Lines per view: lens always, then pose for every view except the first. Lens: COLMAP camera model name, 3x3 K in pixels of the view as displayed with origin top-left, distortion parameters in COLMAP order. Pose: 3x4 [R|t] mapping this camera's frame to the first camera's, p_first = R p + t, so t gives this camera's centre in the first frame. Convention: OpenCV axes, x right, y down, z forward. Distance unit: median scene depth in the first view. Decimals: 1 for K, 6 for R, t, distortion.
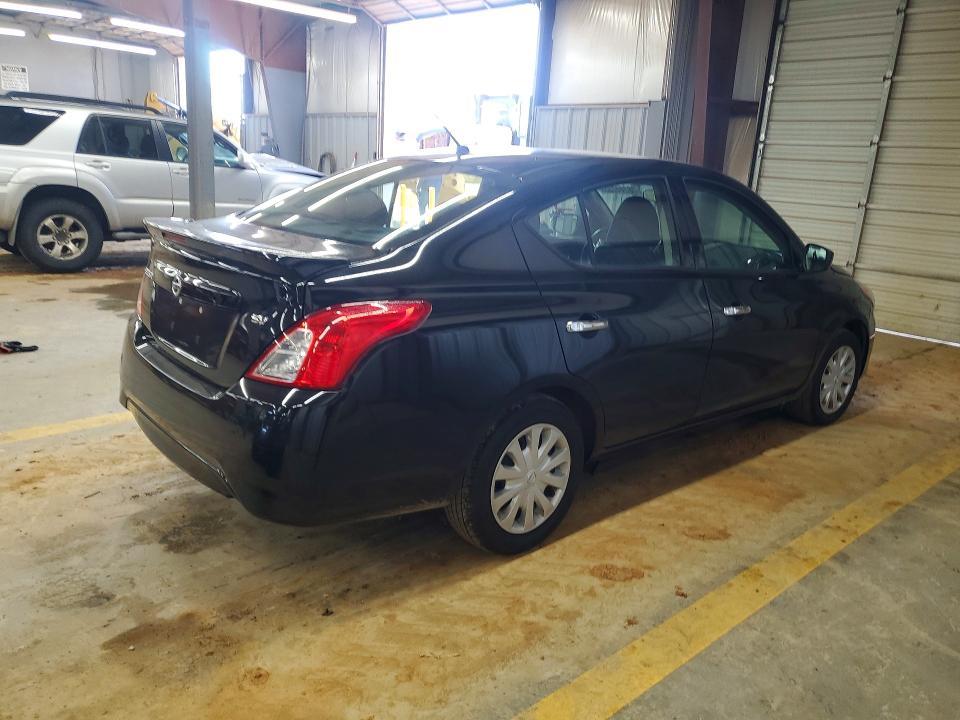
lens RADIAL K [[753.3, 0, 480.0], [0, 753.3, 360.0], [0, 0, 1]] dist [0.040851, 0.005974]
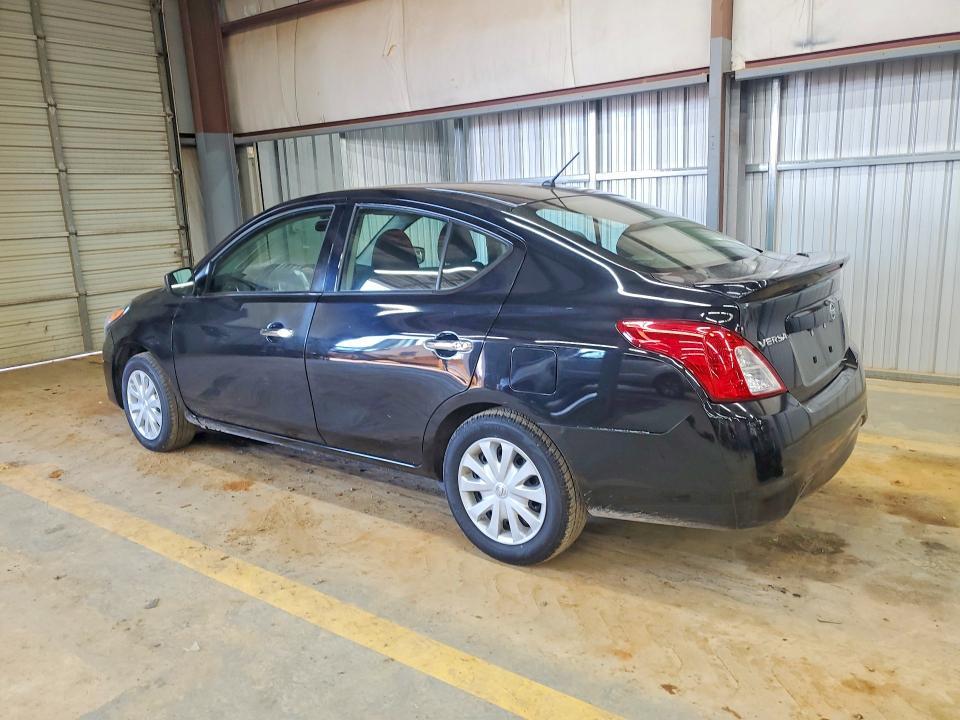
lens RADIAL K [[733.8, 0, 480.0], [0, 733.8, 360.0], [0, 0, 1]] dist [0.044838, -0.000731]
pose [[-0.190500, -0.264537, 0.945373, -1.055099], [0.273238, 0.910666, 0.309884, -0.406520], [-0.942895, 0.317345, -0.101200, 1.267541]]
